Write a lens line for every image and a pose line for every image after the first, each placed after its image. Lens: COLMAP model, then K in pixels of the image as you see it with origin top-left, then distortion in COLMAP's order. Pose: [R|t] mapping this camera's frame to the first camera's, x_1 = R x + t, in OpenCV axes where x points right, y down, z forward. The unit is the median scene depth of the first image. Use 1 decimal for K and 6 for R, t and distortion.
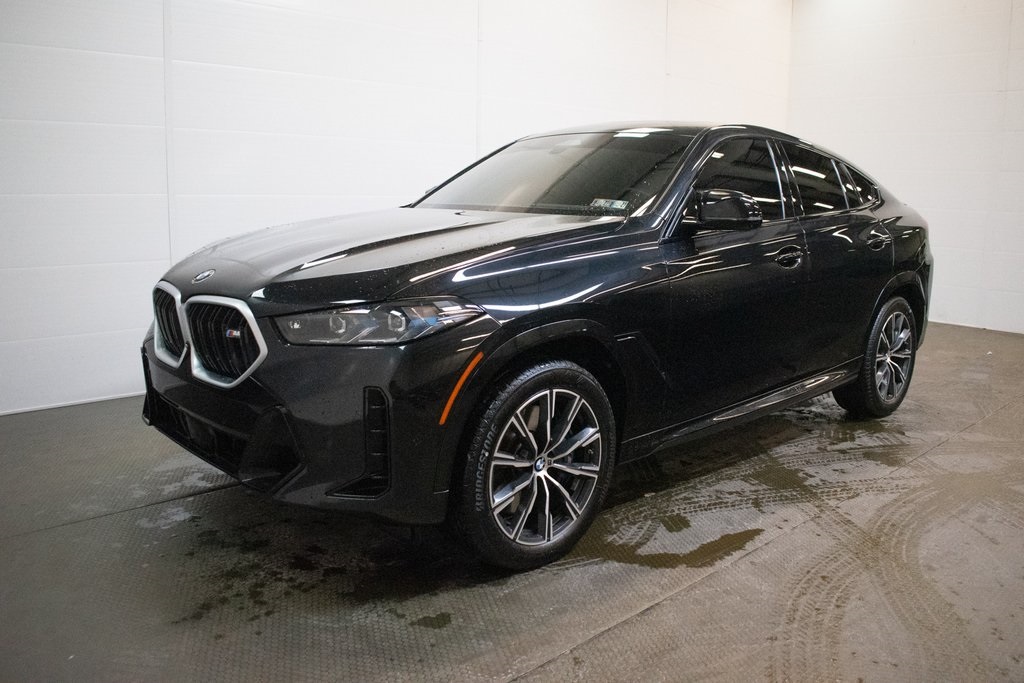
lens RADIAL K [[790.9, 0, 512.0], [0, 790.9, 341.5], [0, 0, 1]] dist [-0.080025, -0.000781]
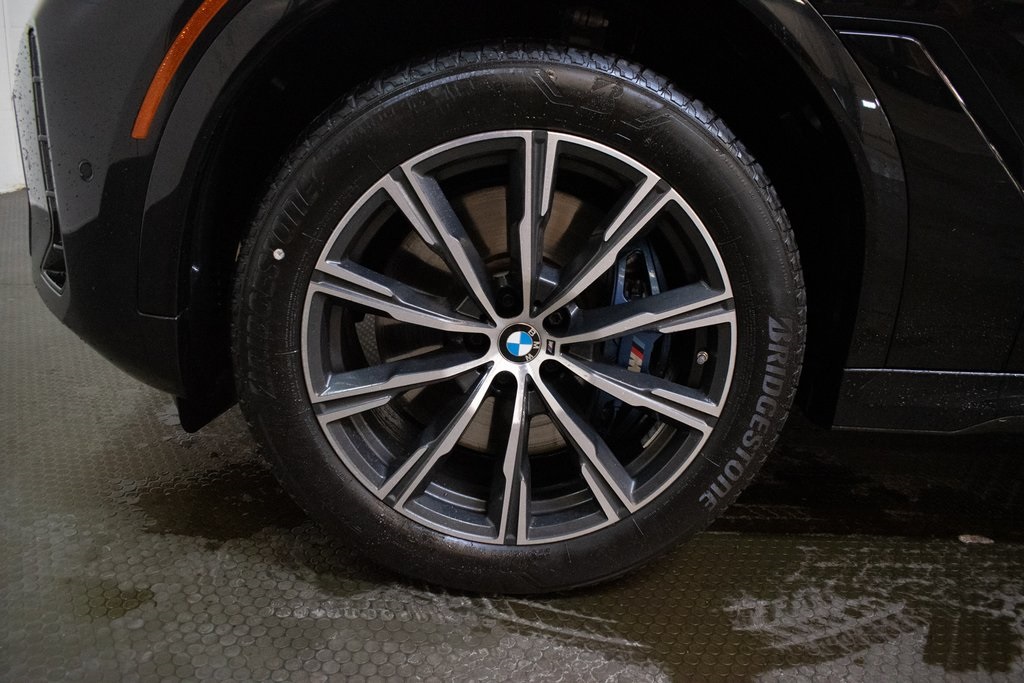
lens RADIAL K [[790.9, 0, 512.0], [0, 790.9, 341.5], [0, 0, 1]] dist [-0.080025, -0.000781]
pose [[0.757444, 0.239008, -0.607581, 0.258853], [-0.169255, 0.970654, 0.170829, 0.090477], [0.630581, -0.026557, 0.775669, 0.700995]]
